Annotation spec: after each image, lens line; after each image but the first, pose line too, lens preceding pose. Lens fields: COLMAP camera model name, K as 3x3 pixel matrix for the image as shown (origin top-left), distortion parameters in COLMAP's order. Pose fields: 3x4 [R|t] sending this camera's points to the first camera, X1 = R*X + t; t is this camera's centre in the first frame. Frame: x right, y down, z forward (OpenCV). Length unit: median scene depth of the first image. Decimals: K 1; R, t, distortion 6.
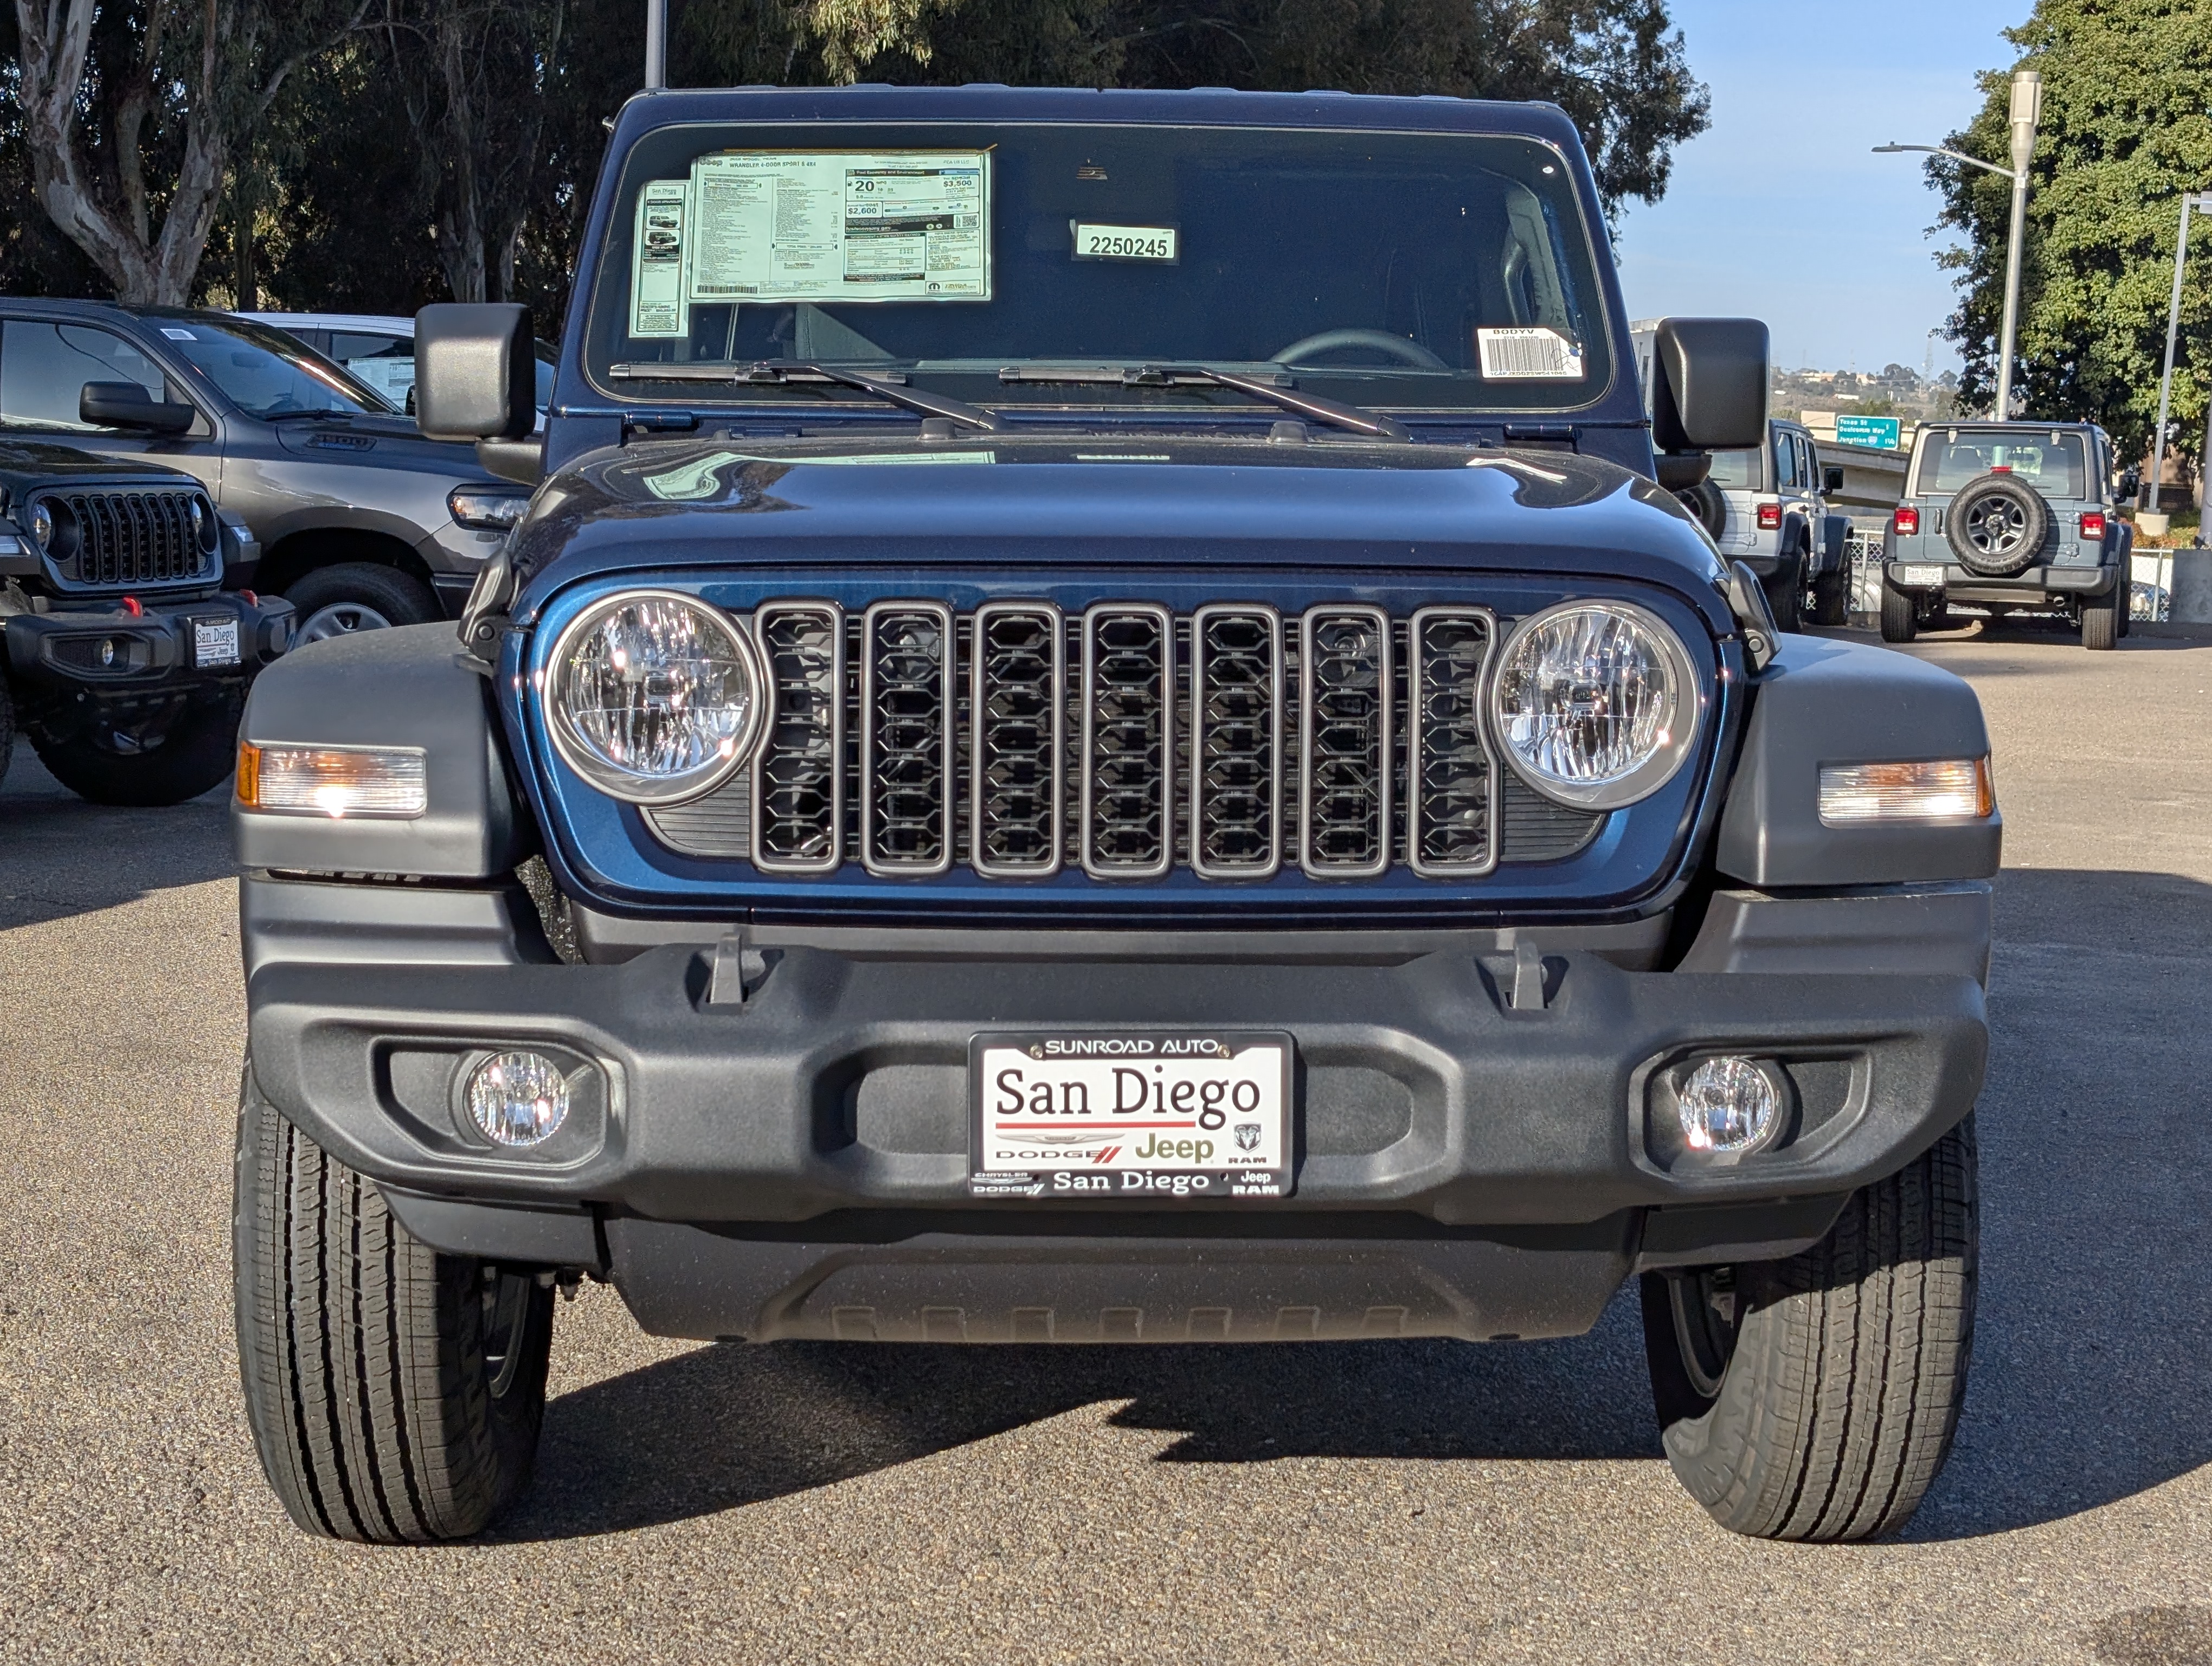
lens RADIAL K [[3423.9, 0, 1135.8], [0, 3423.9, 780.5], [0, 0, 1]] dist [0.272425, -0.848176]
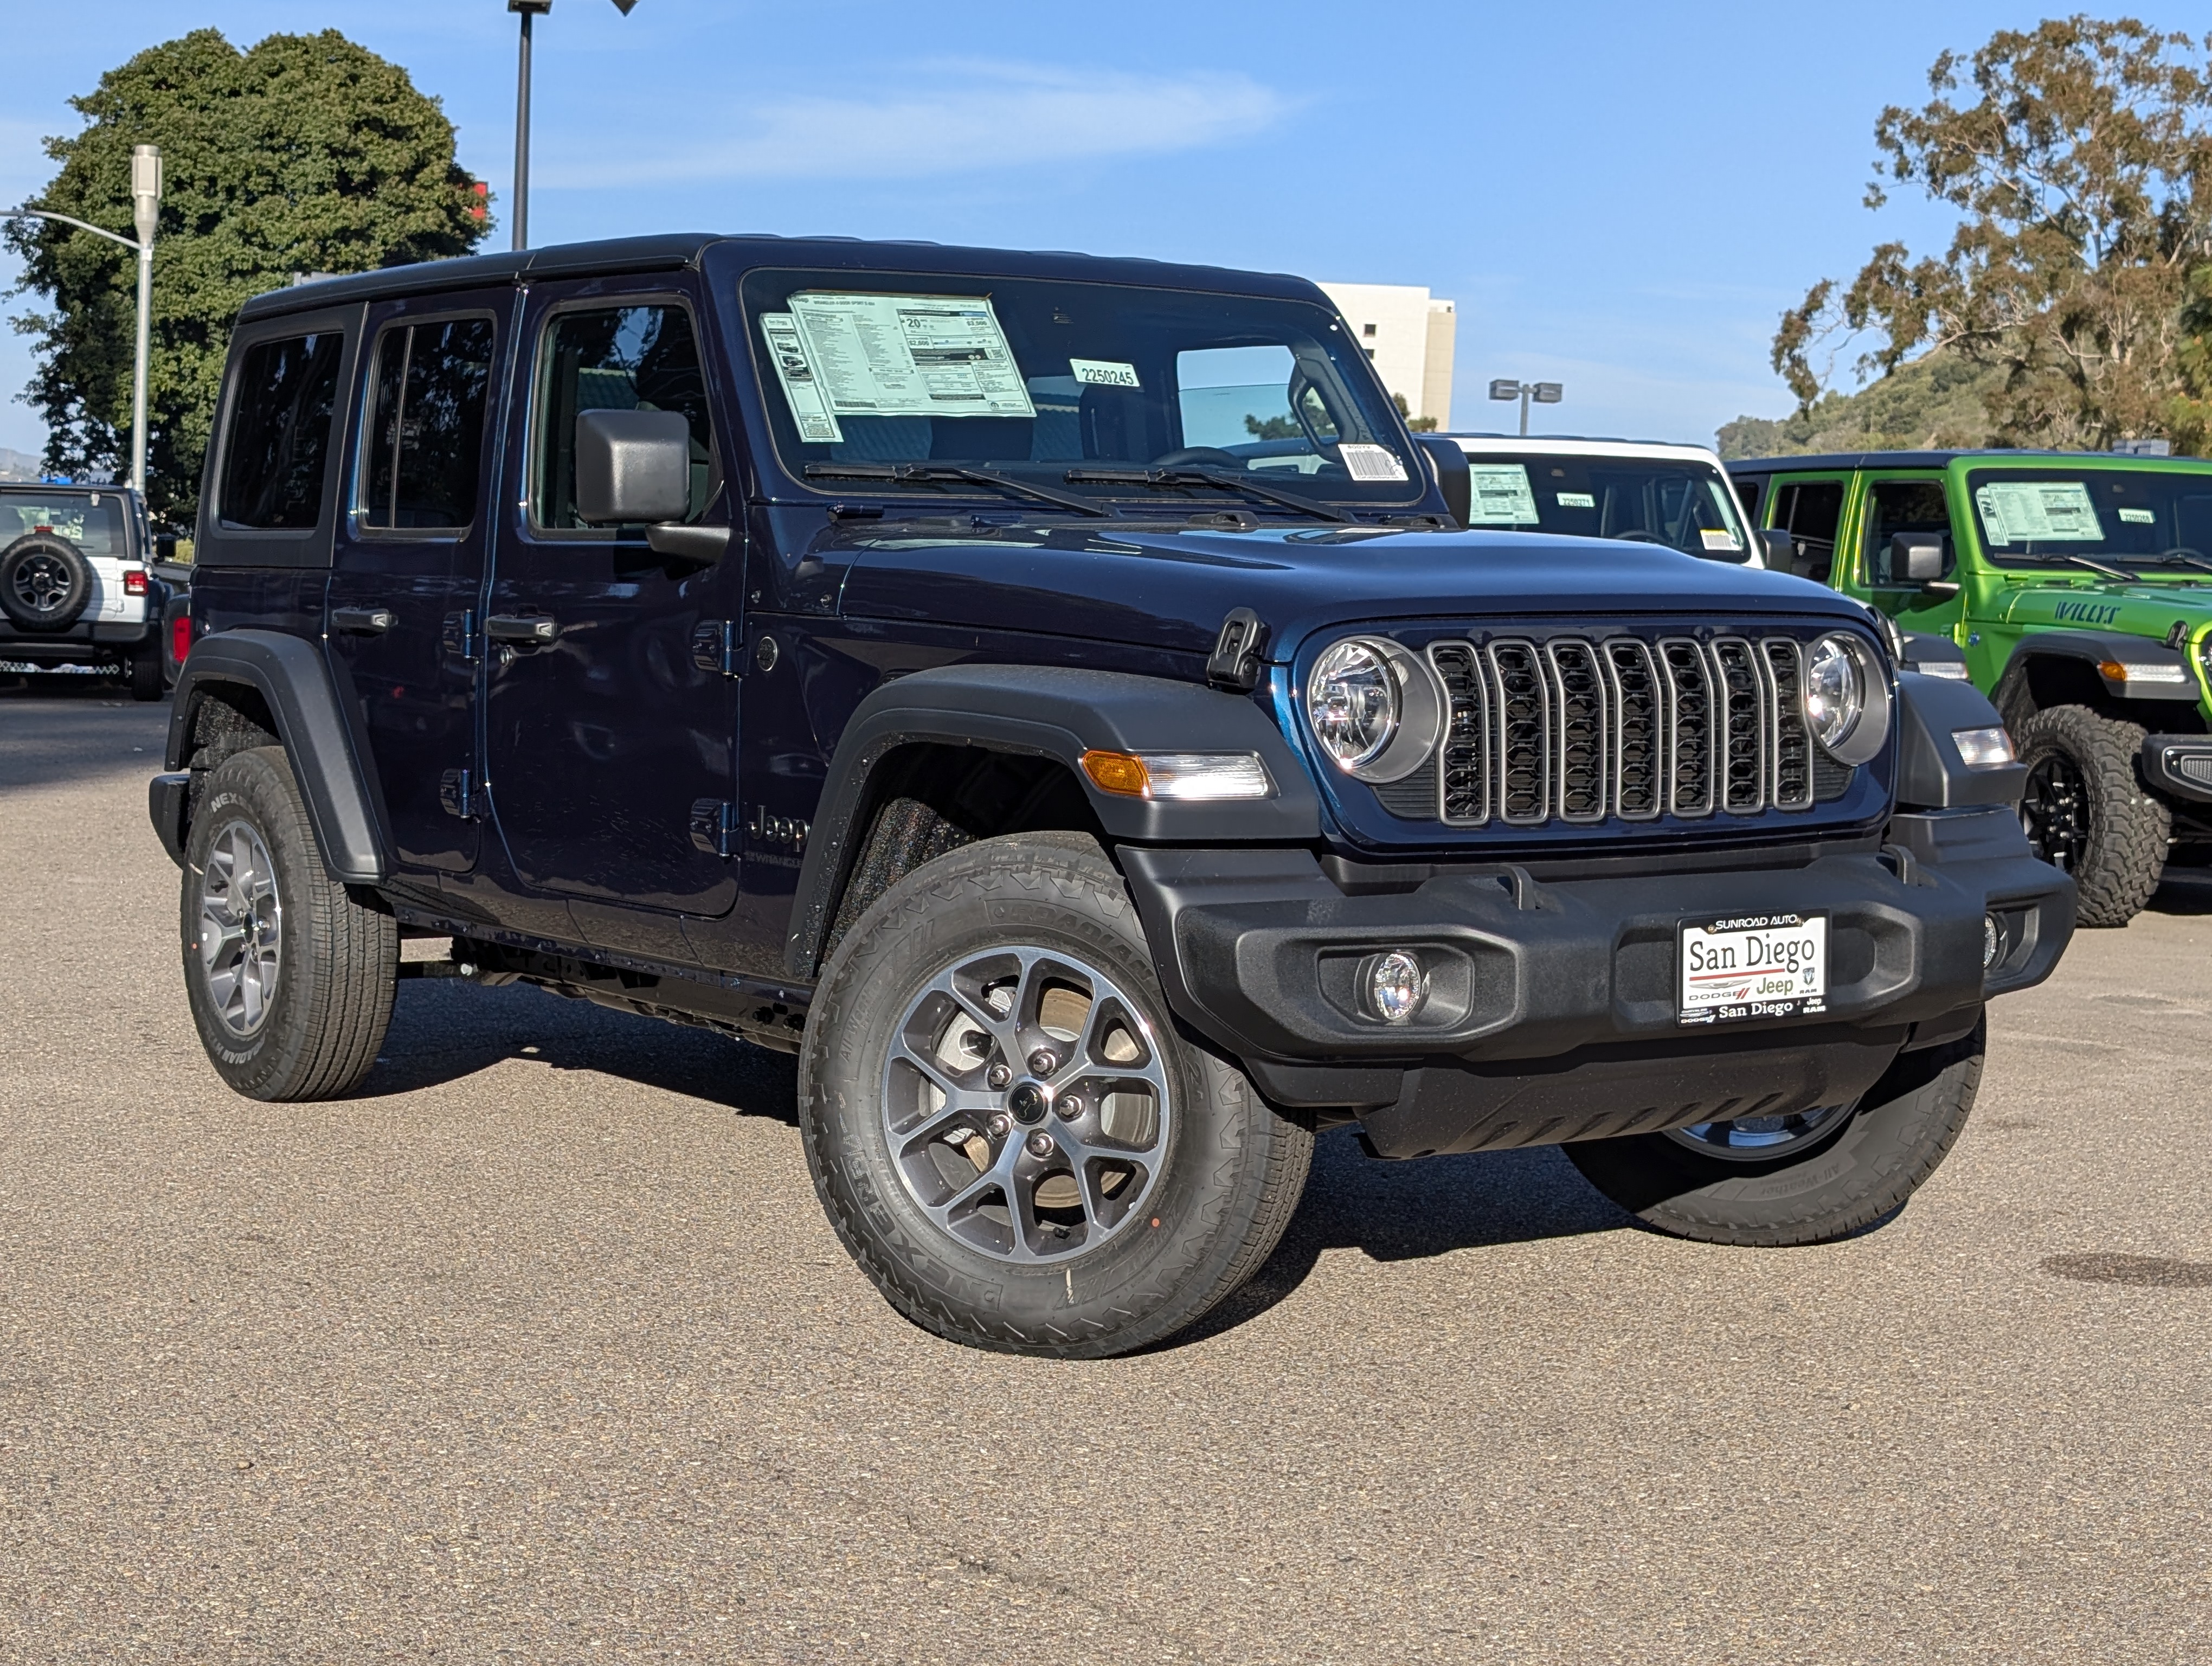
lens RADIAL K [[3490.7, 0, 1131.3], [0, 3490.7, 837.9], [0, 0, 1]] dist [0.214259, -0.934413]
pose [[0.841943, -0.045554, 0.537640, -0.714064], [0.047877, 0.998807, 0.009654, 0.007183], [-0.537438, 0.017612, 0.843119, -0.120398]]
